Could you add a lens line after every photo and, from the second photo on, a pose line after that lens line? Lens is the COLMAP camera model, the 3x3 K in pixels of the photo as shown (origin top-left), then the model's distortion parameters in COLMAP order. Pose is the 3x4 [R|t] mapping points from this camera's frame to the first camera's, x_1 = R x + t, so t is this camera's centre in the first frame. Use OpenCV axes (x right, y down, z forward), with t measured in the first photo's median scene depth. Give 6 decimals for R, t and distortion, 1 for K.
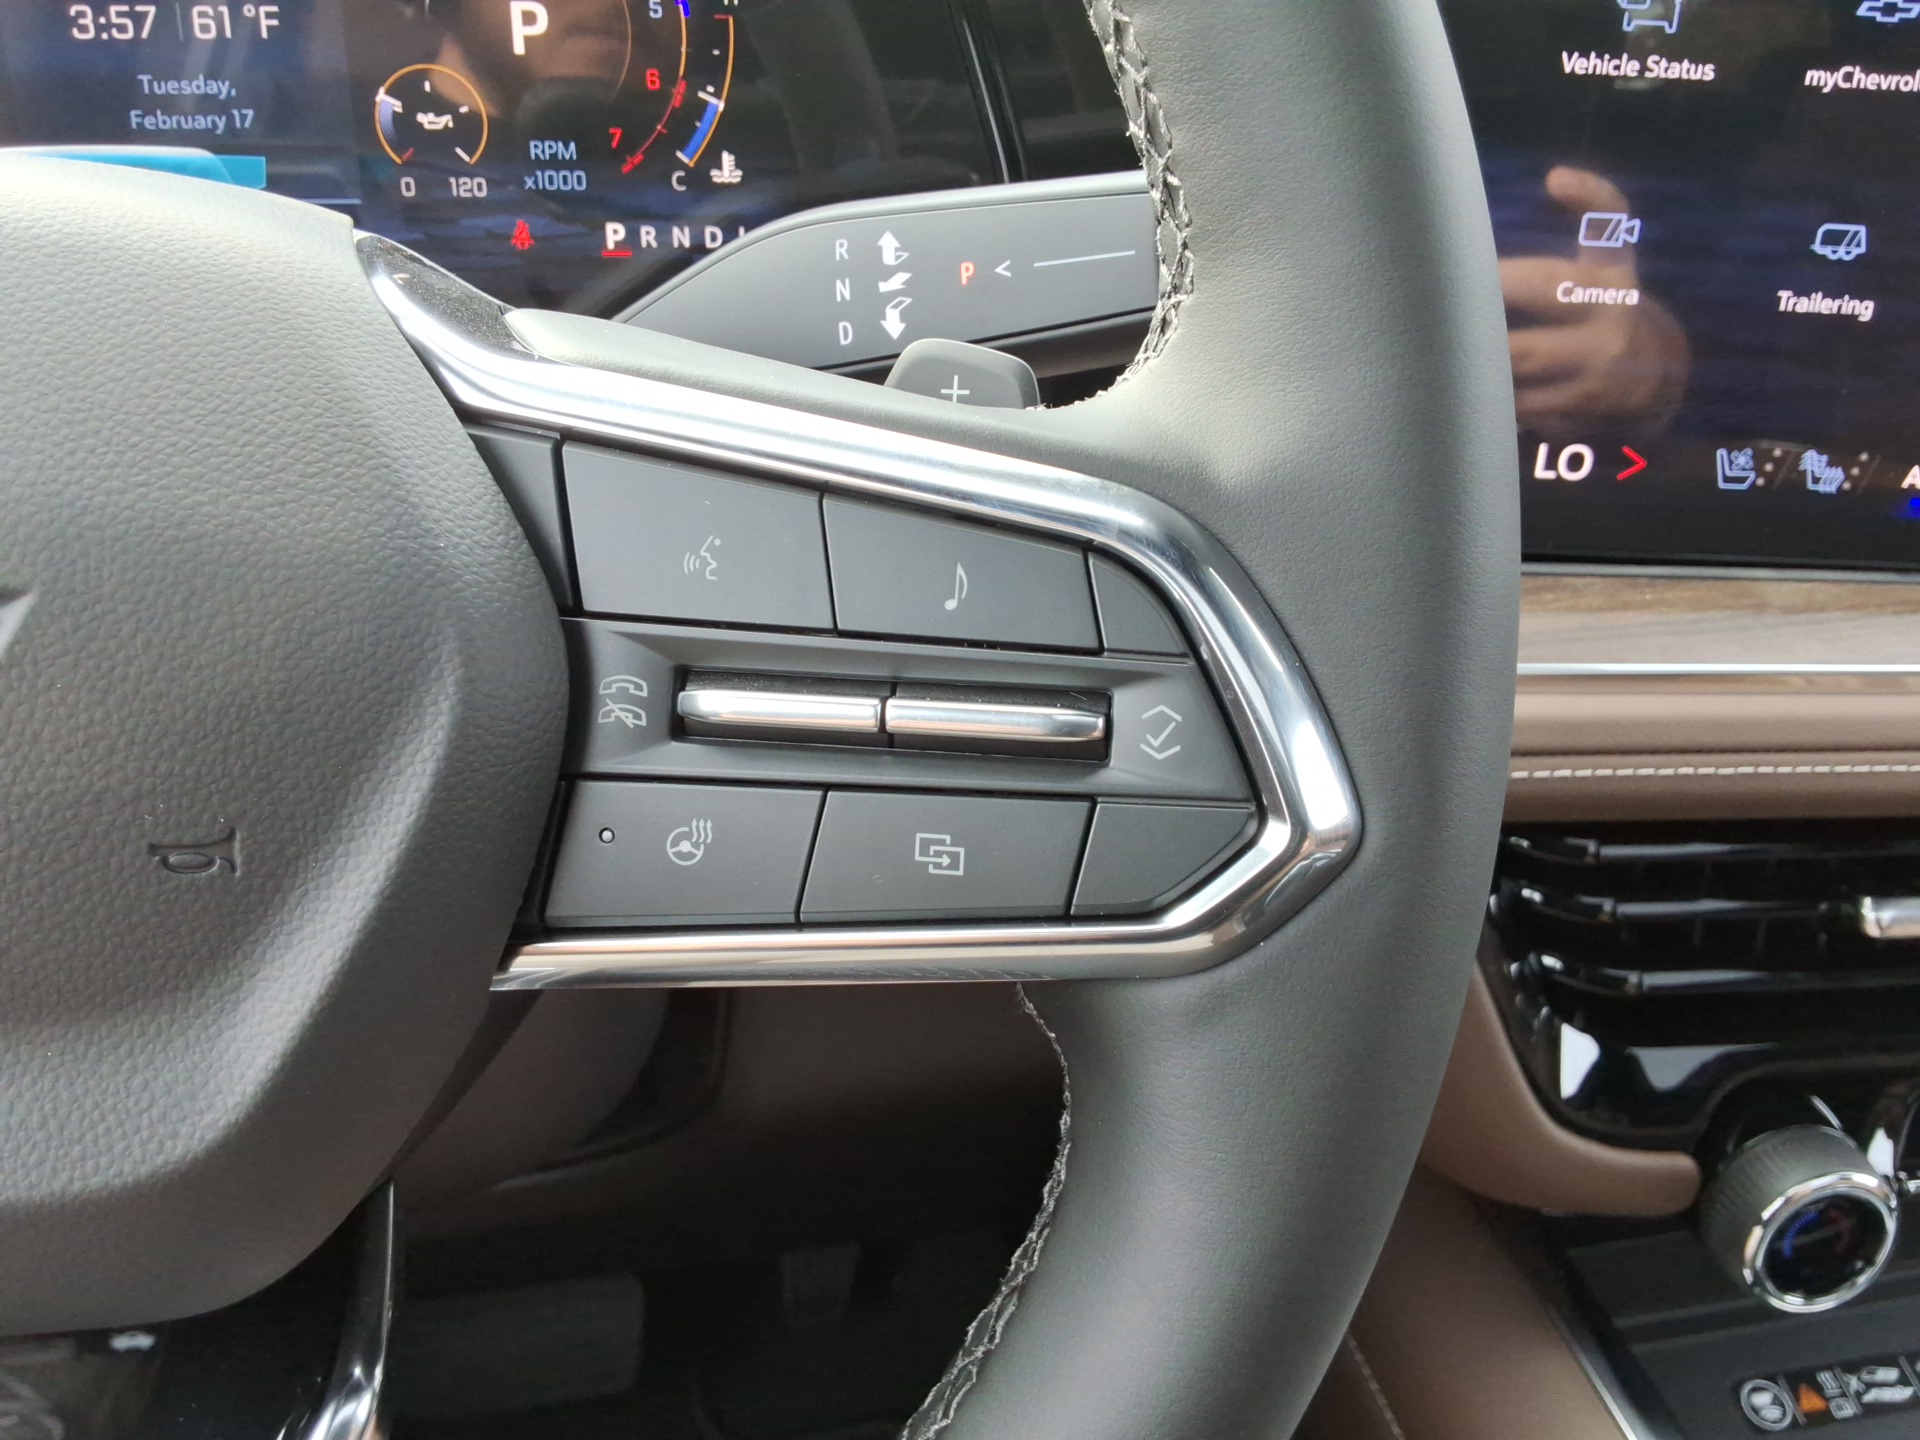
lens RADIAL K [[1534.2, 0, 972.6], [0, 1534.2, 679.5], [0, 0, 1]] dist [0.130257, -0.211768]
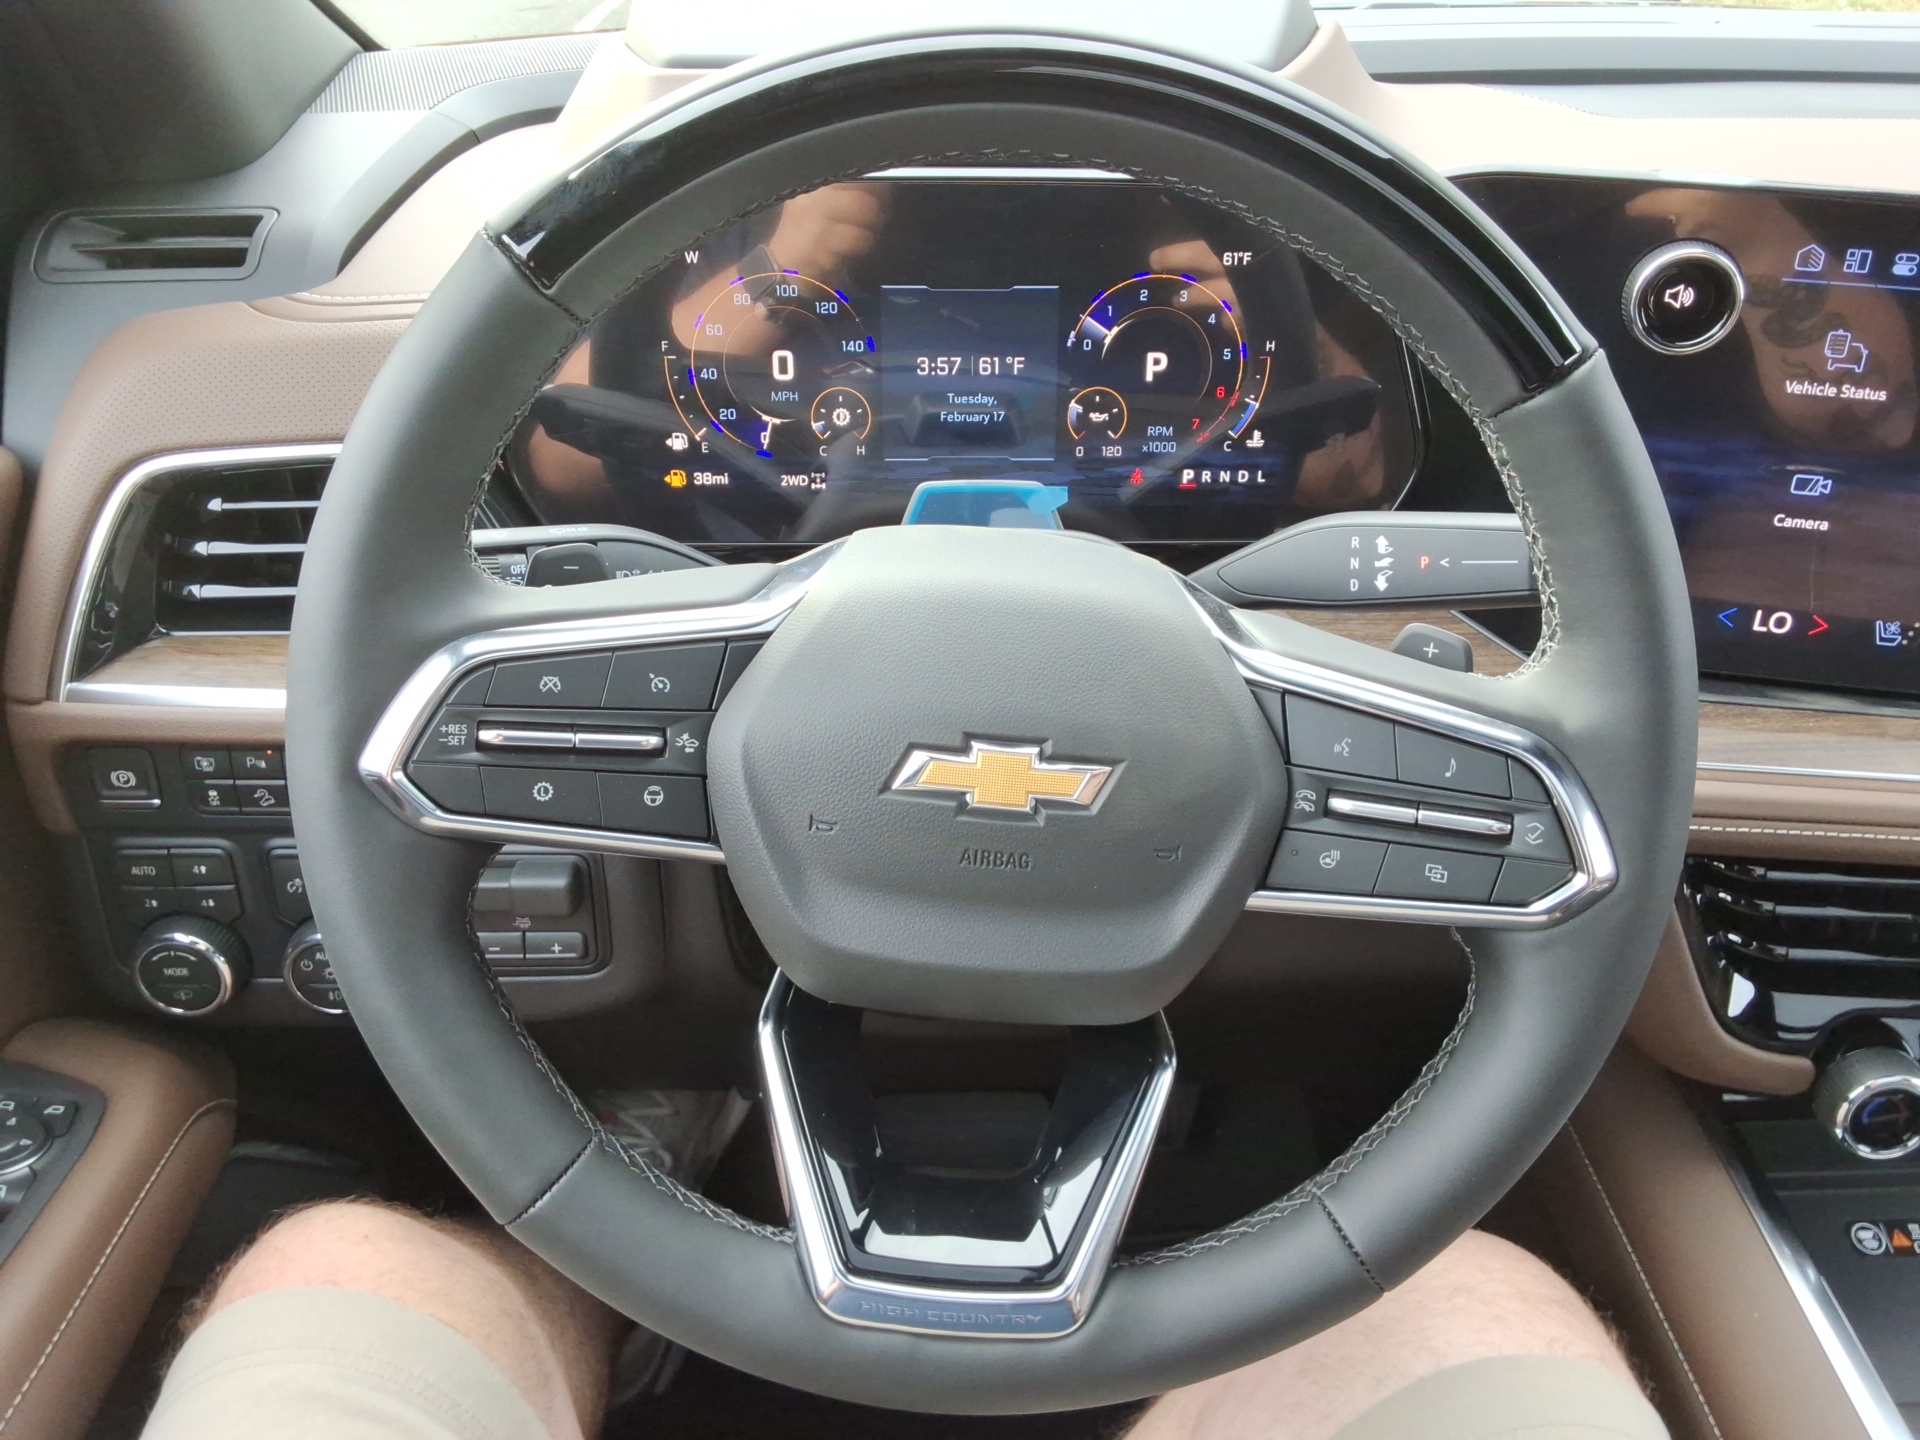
lens RADIAL K [[1534.2, 0, 972.6], [0, 1534.2, 679.5], [0, 0, 1]] dist [0.130257, -0.211768]
pose [[0.986500, 0.062768, -0.151257, -0.198863], [-0.054267, 0.996741, 0.059695, -0.152987], [0.154511, -0.050681, 0.986690, -0.782406]]
